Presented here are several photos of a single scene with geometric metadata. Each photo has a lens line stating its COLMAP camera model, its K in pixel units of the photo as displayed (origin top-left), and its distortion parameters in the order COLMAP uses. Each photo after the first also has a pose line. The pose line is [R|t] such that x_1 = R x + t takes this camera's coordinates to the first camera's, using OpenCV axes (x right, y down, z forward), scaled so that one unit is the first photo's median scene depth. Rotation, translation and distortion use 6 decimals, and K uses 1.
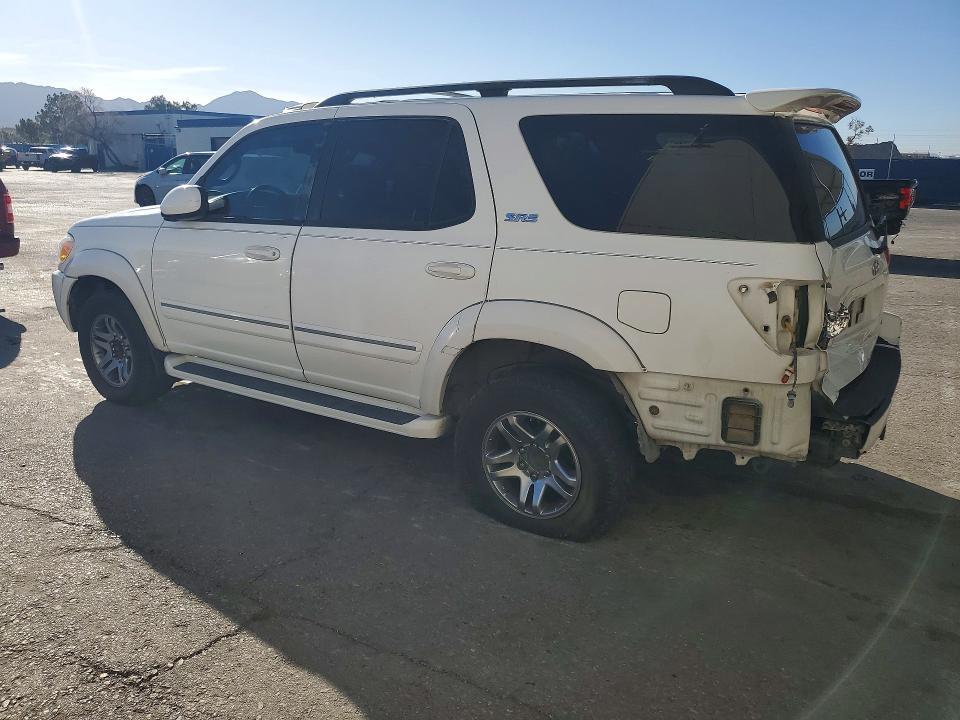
lens RADIAL K [[731.7, 0, 480.8], [0, 731.7, 363.0], [0, 0, 1]] dist [0.022169, -0.011083]
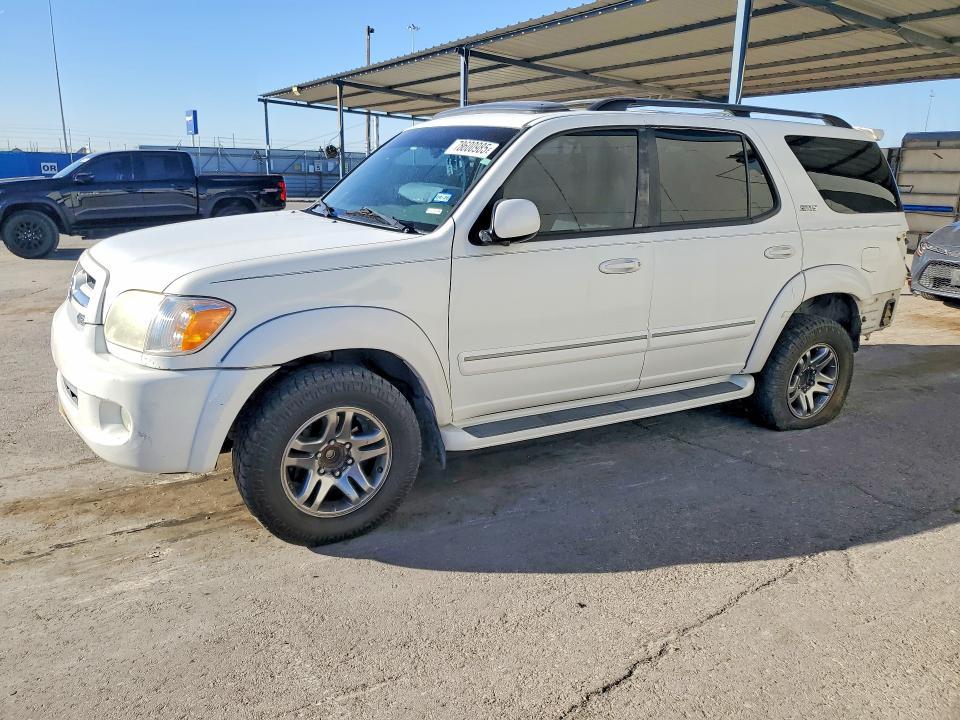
lens RADIAL K [[731.7, 0, 479.7], [0, 731.7, 358.2], [0, 0, 1]] dist [0.022169, -0.011083]
pose [[0.470304, -0.228162, 0.852500, -1.411903], [0.225572, 0.964991, 0.133826, -0.236122], [-0.853189, 0.129361, 0.505306, 0.812705]]
